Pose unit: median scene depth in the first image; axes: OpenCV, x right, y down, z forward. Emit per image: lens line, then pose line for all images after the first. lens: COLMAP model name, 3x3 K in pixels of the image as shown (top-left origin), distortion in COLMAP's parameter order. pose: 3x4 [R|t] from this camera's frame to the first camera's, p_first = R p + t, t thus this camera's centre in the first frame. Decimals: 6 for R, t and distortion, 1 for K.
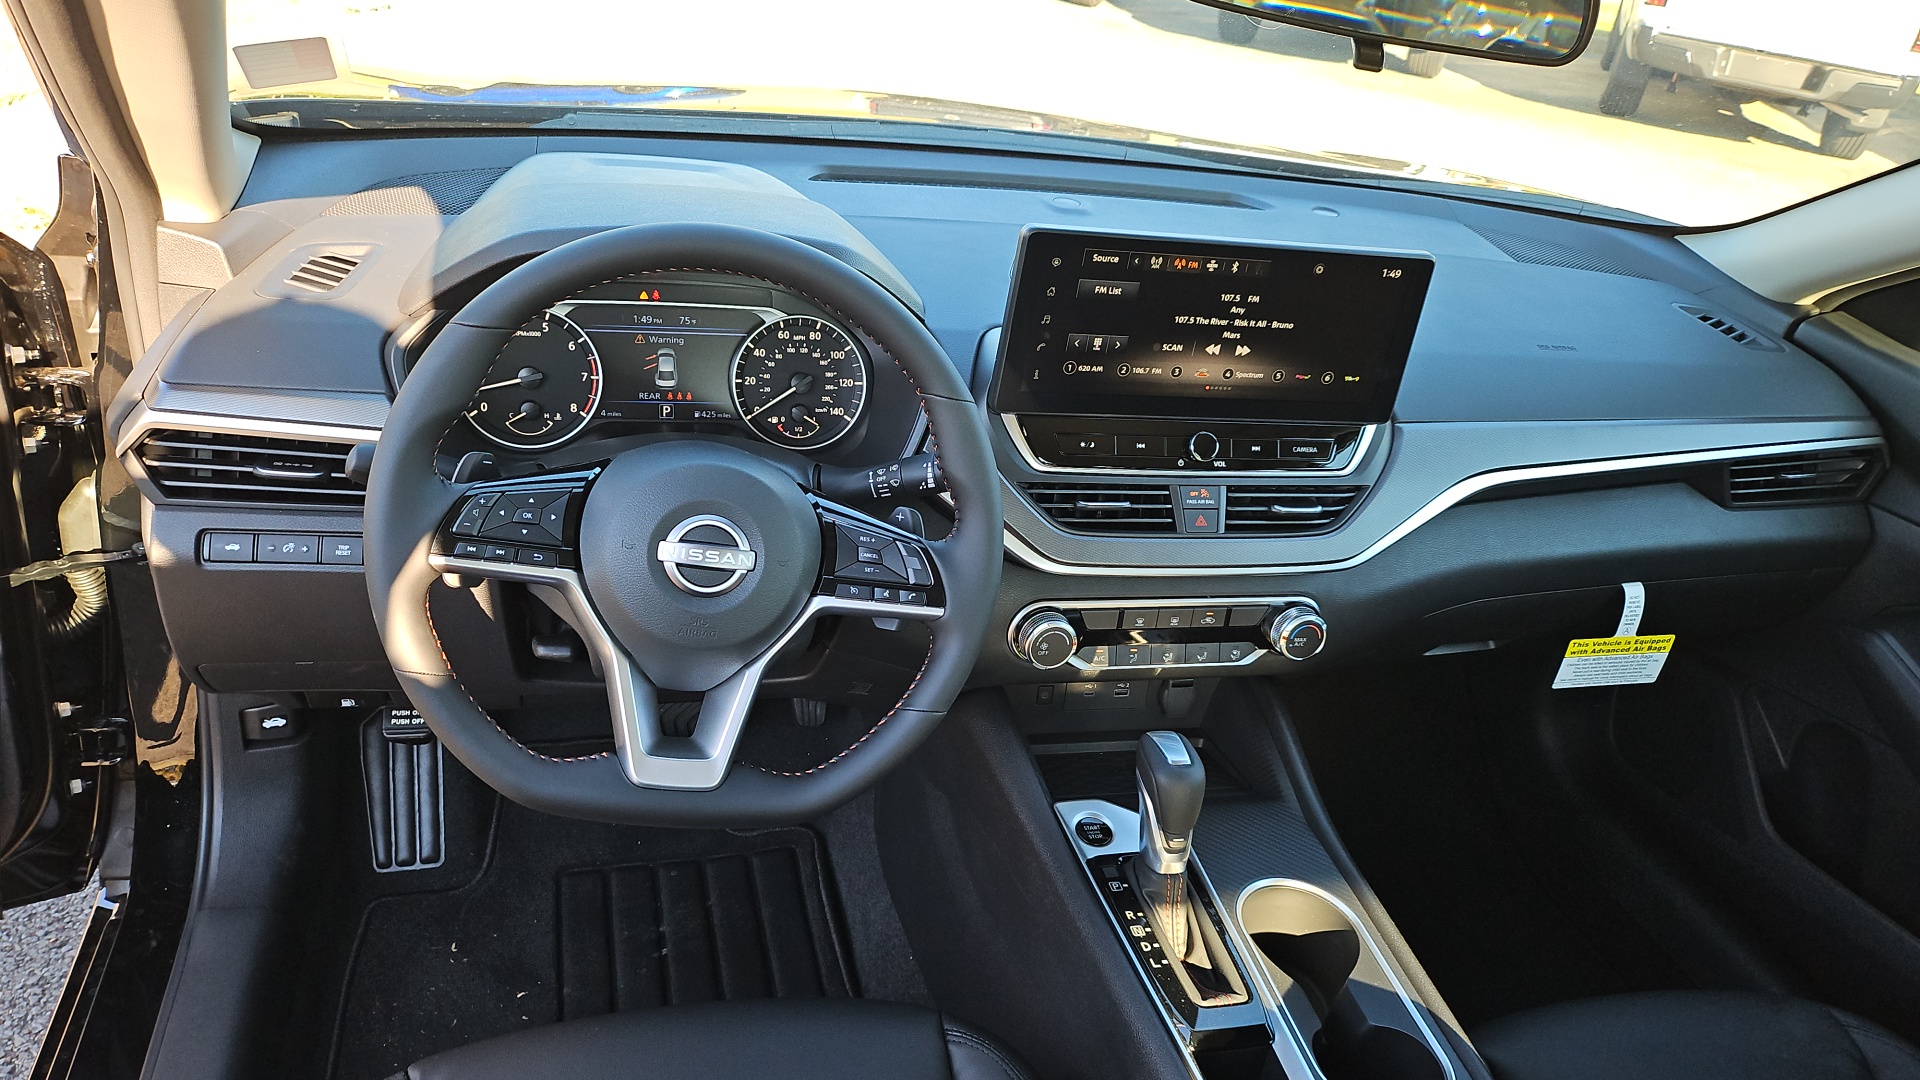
lens RADIAL K [[1342.3, 0, 960.0], [0, 1342.3, 540.0], [0, 0, 1]] dist [0.095784, -0.103169]
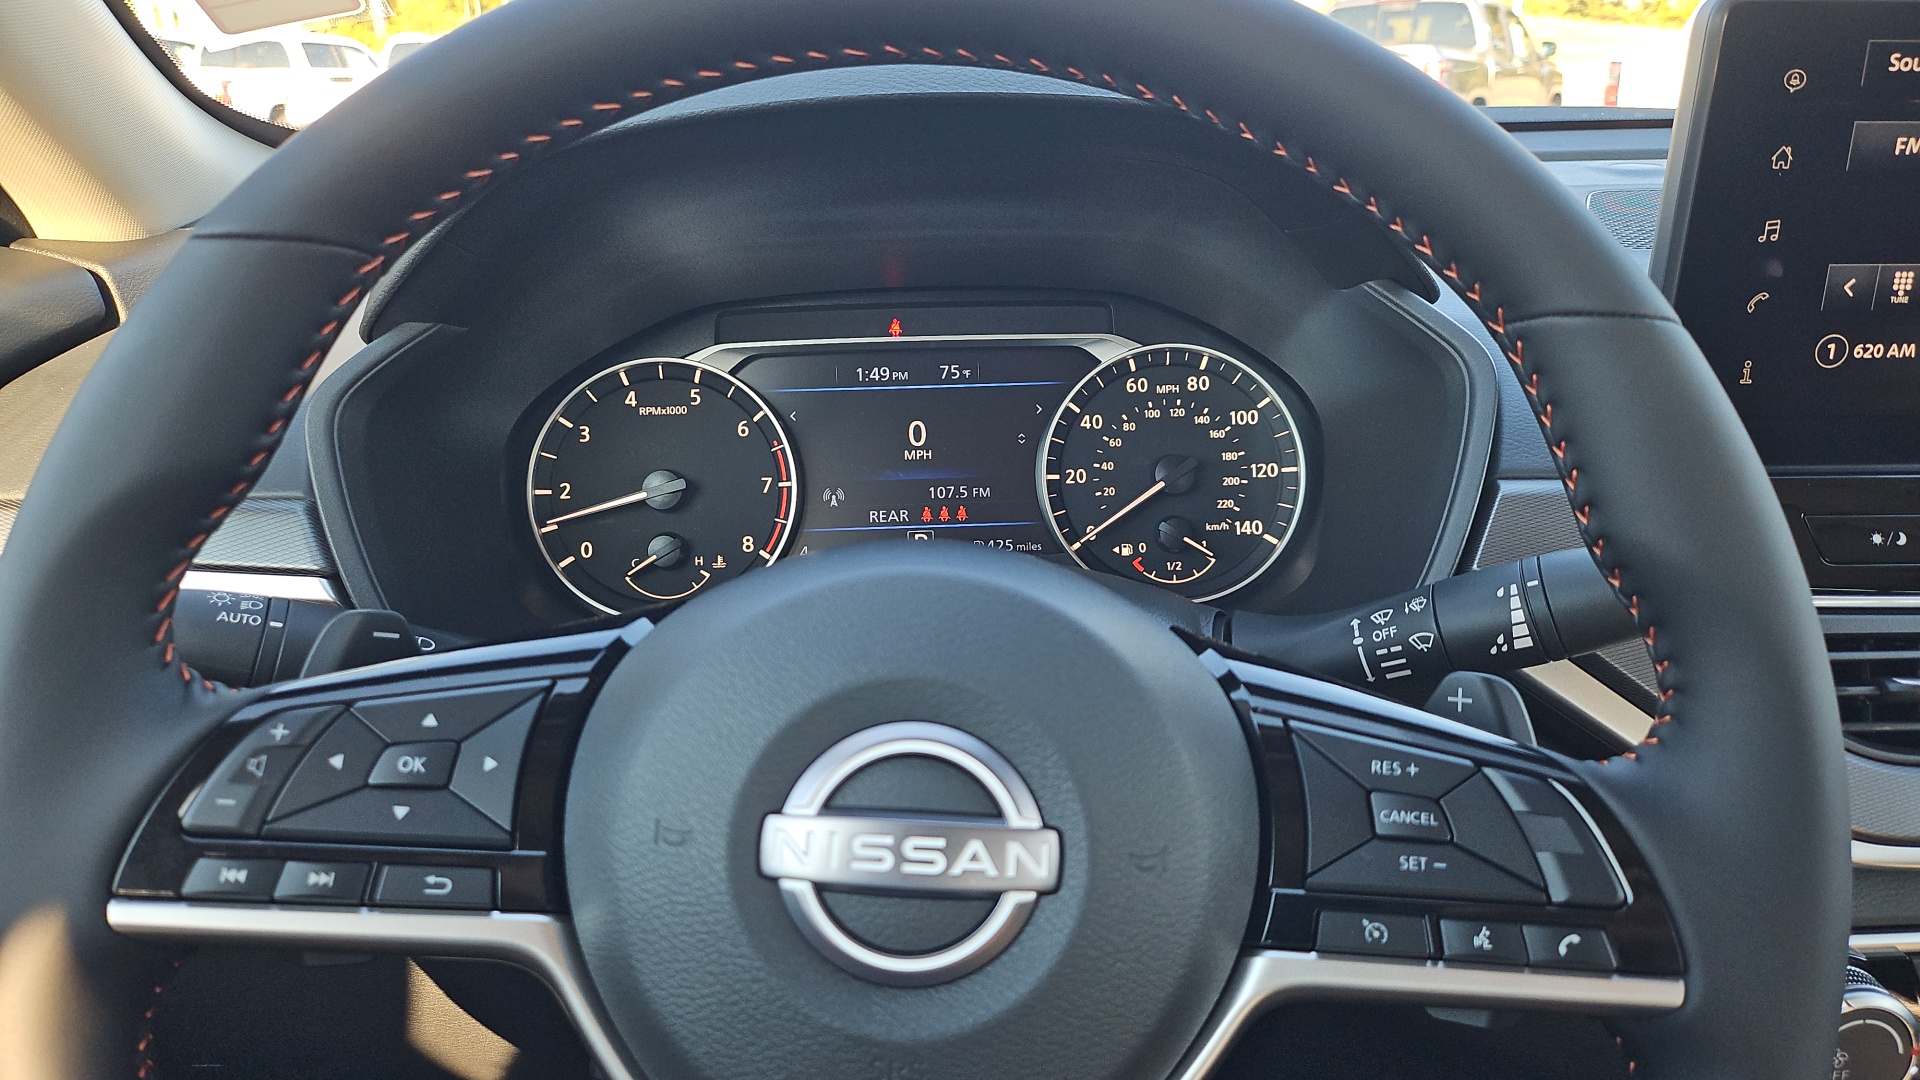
lens RADIAL K [[1371.9, 0, 960.0], [0, 1371.9, 540.0], [0, 0, 1]] dist [0.055092, -0.070857]
pose [[0.960861, -0.069264, -0.268231, -0.059942], [0.022313, 0.984444, -0.174277, -0.003538], [0.276129, 0.161471, 0.947460, 0.501097]]
